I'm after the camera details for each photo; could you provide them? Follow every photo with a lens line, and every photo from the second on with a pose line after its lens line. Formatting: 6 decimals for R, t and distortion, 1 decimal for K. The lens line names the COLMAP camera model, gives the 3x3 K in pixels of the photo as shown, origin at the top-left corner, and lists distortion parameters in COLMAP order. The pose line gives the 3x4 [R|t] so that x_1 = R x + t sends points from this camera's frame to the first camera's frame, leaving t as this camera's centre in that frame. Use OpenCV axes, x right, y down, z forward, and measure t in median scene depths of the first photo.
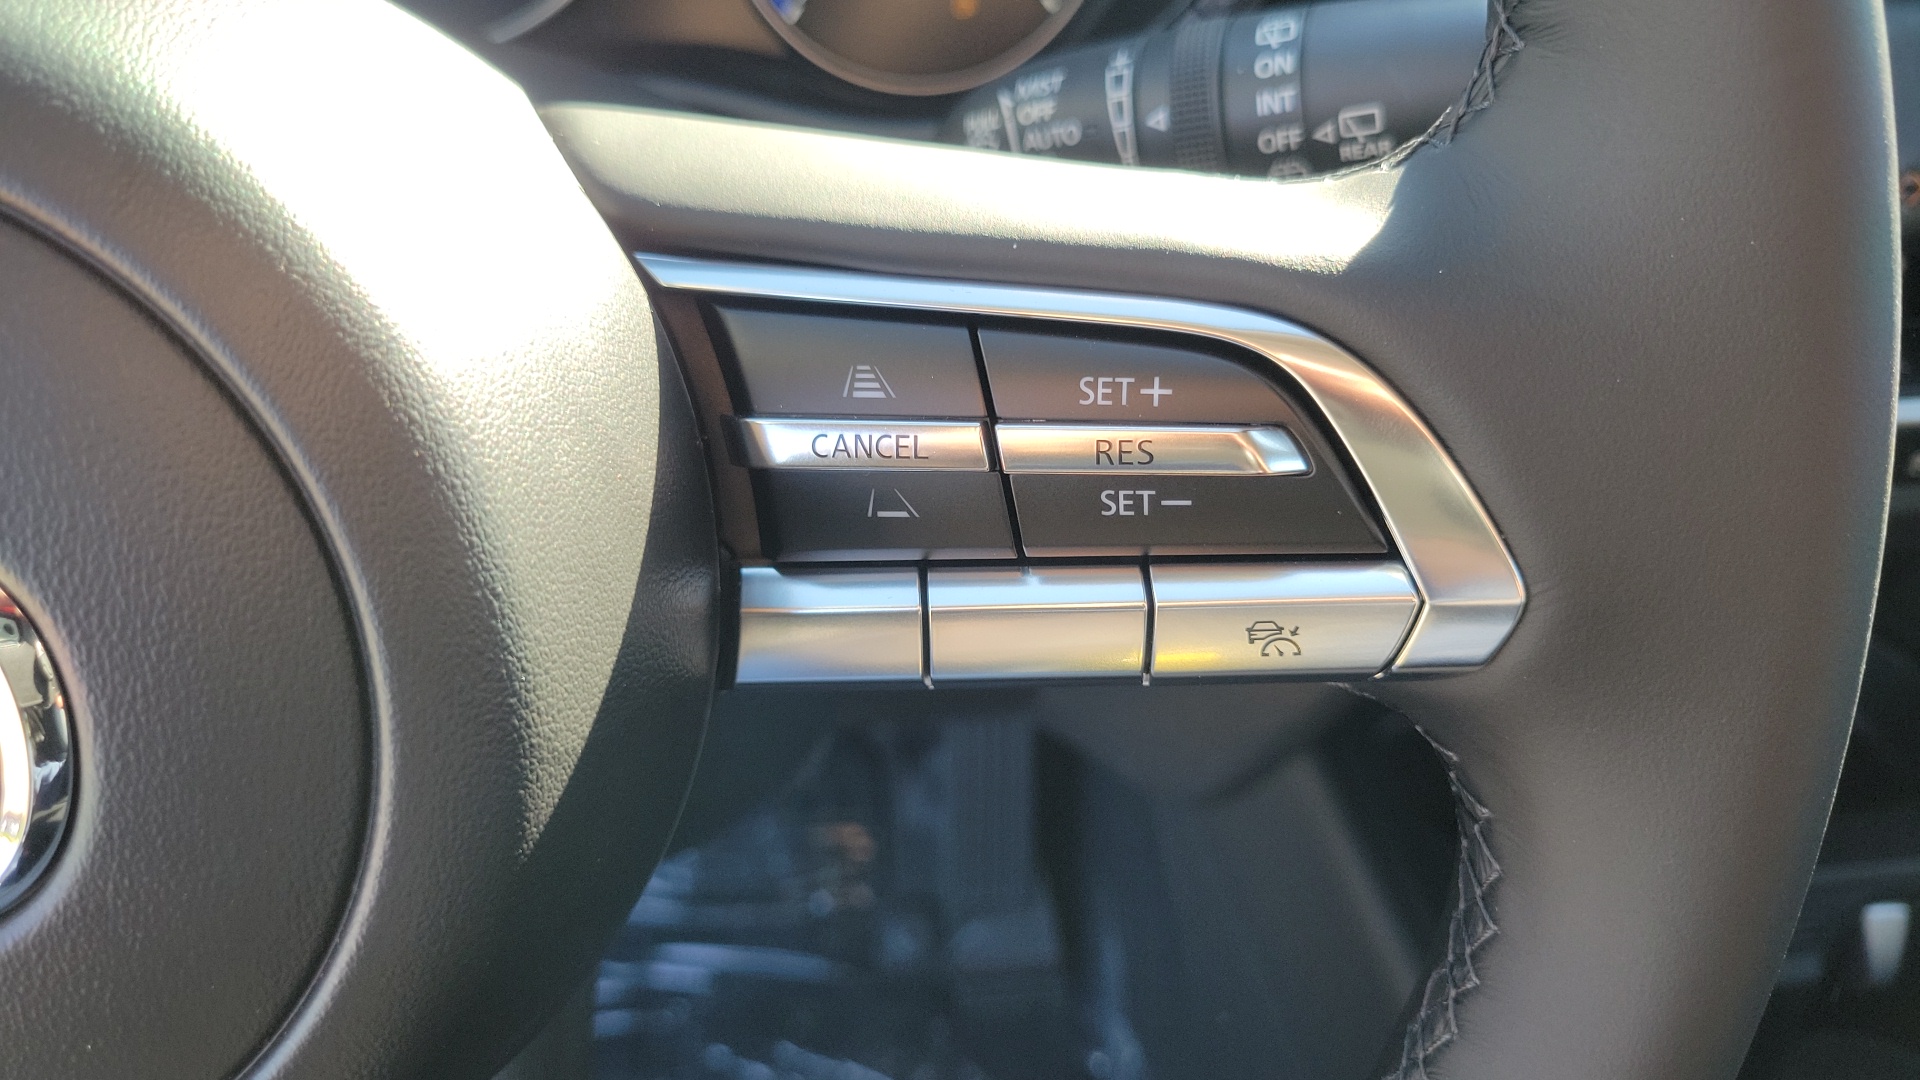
lens RADIAL K [[1469.6, 0, 964.3], [0, 1469.6, 538.9], [0, 0, 1]] dist [0.030846, -0.011034]
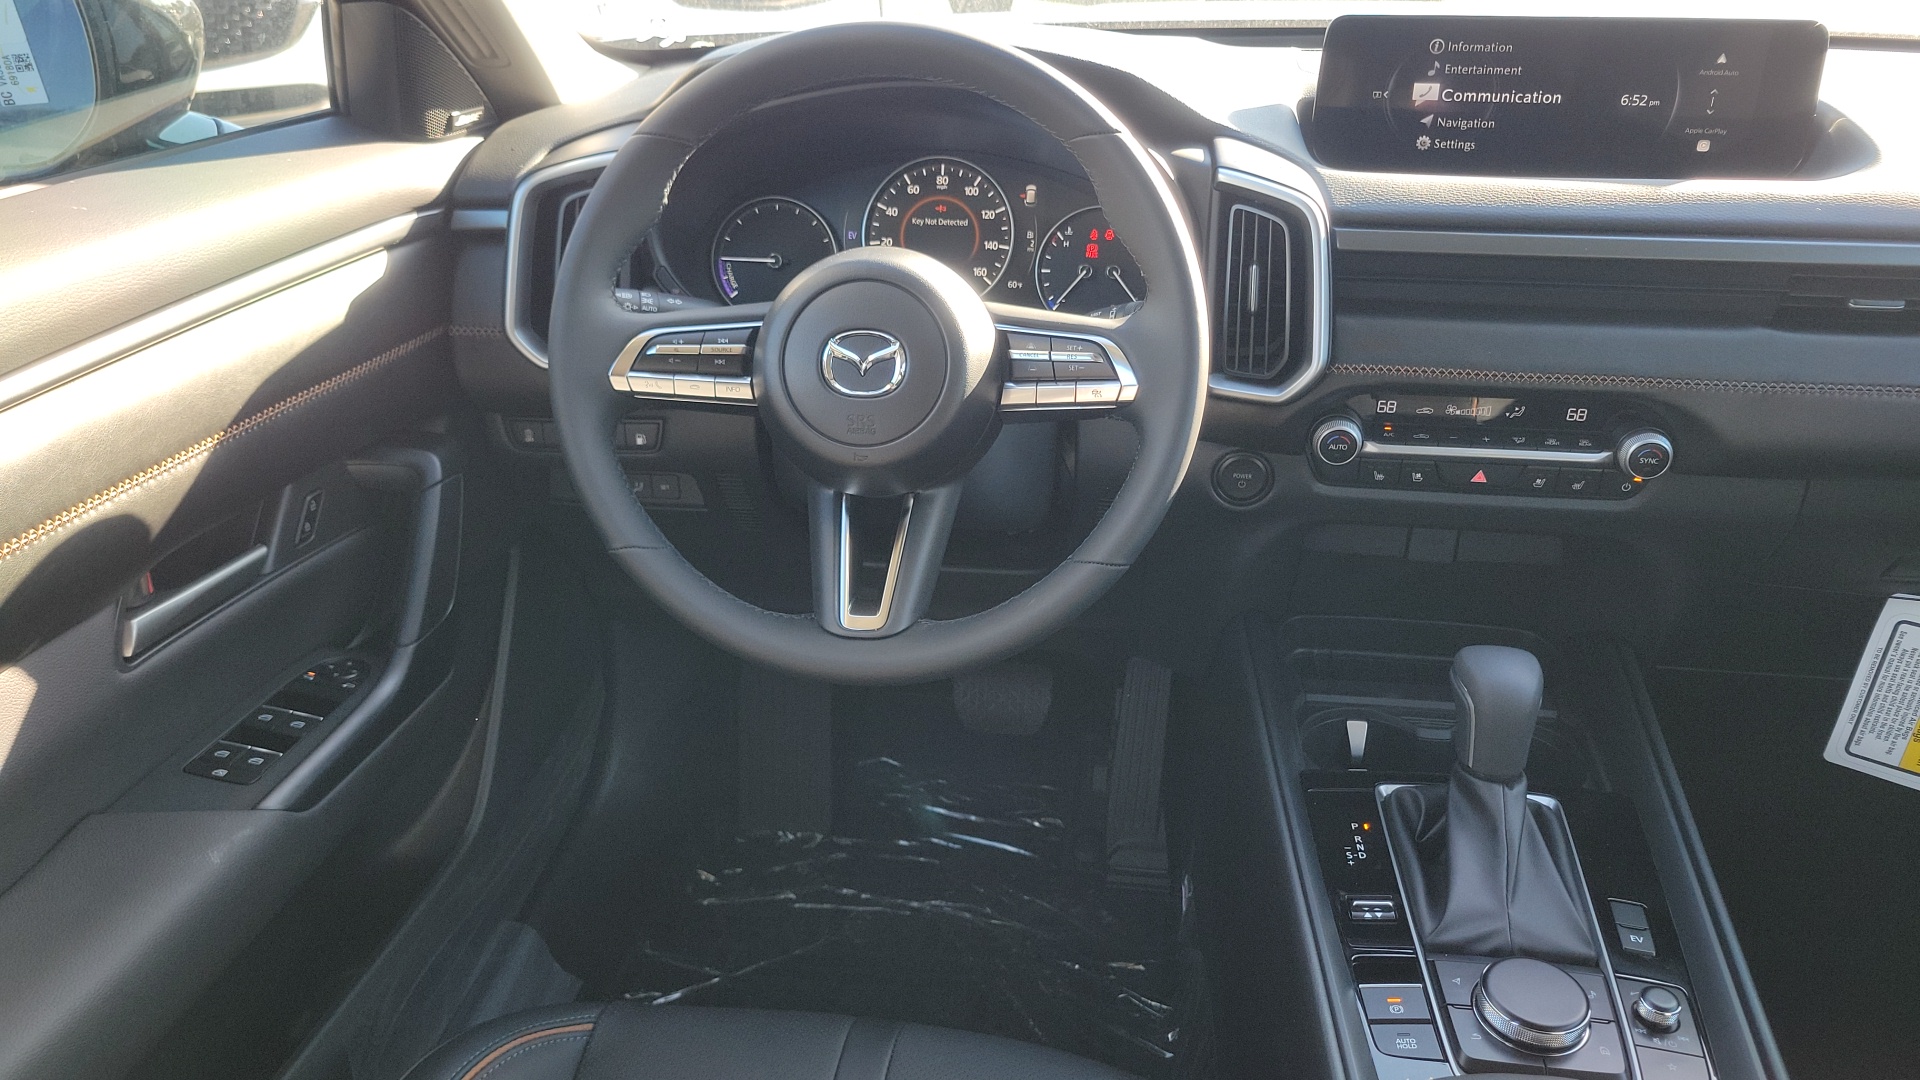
lens RADIAL K [[1469.6, 0, 931.5], [0, 1469.6, 550.8], [0, 0, 1]] dist [0.030846, -0.011034]
pose [[0.964654, 0.119897, -0.234663, 0.963747], [-0.170671, 0.962757, -0.209692, 1.864248], [0.200782, 0.242330, 0.949191, -4.153131]]
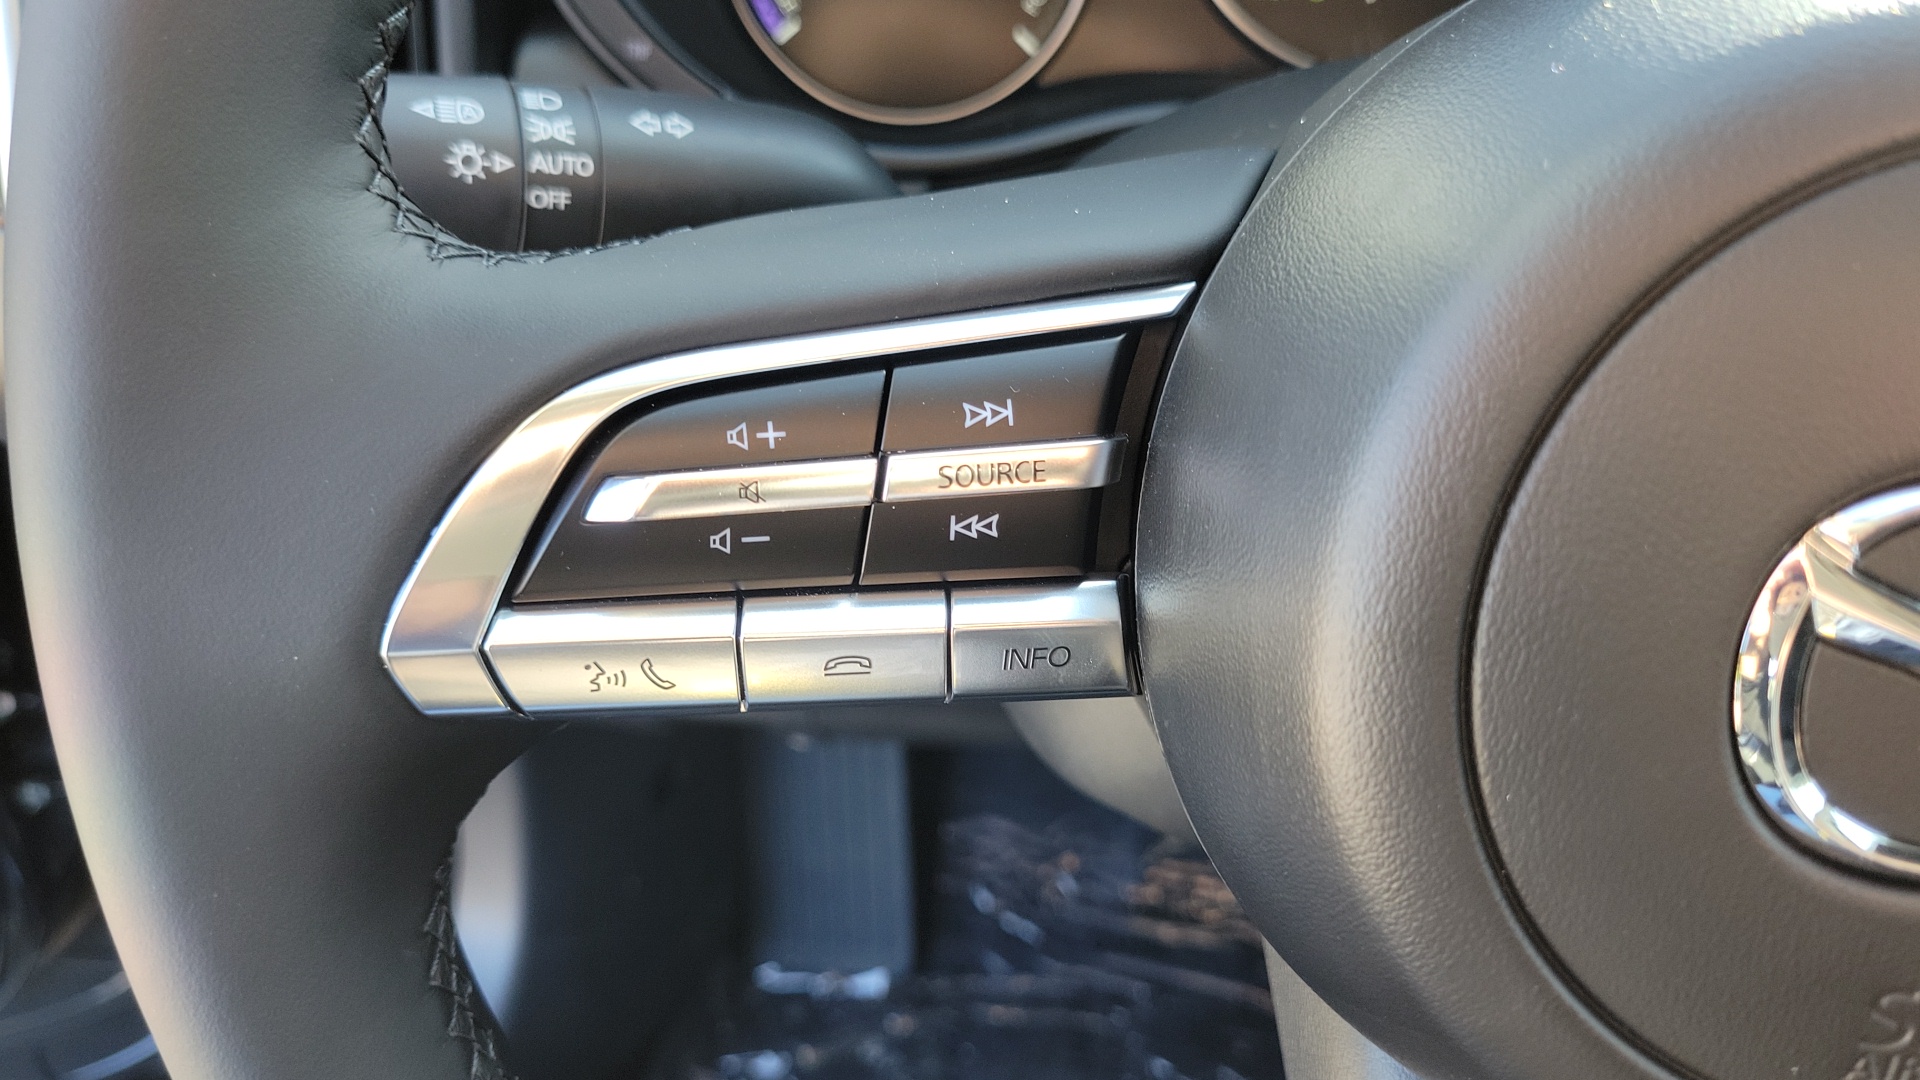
lens RADIAL K [[1469.6, 0, 945.6], [0, 1469.6, 546.5], [0, 0, 1]] dist [0.030846, -0.011034]
pose [[0.981066, 0.137019, -0.136877, -1.114476], [-0.139337, 0.990217, -0.007449, 0.134157], [0.134517, 0.026380, 0.990560, -0.179199]]
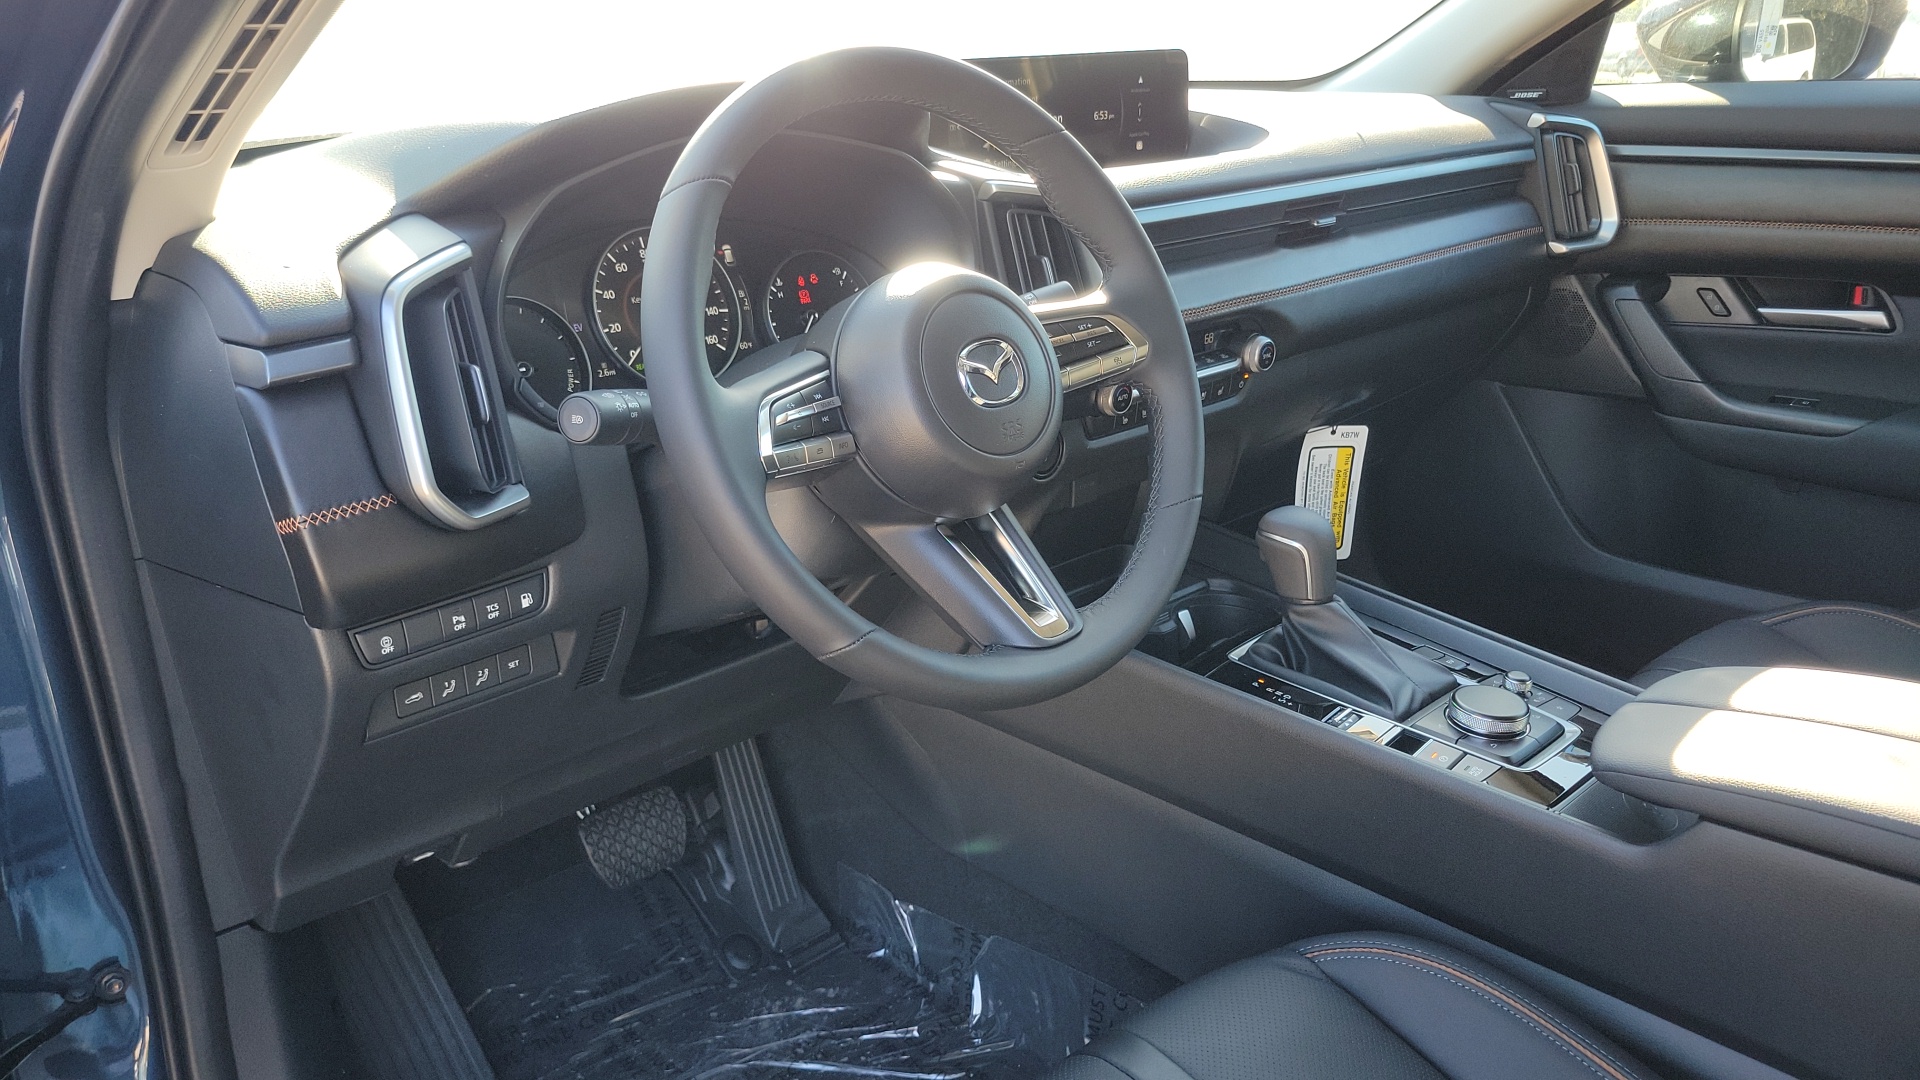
lens RADIAL K [[1469.6, 0, 962.2], [0, 1469.6, 544.3], [0, 0, 1]] dist [0.030846, -0.011034]
pose [[0.795244, -0.208658, 0.569252, -3.842089], [0.390434, 0.894561, -0.217536, 1.783117], [-0.463840, 0.395250, 0.792862, -3.162889]]
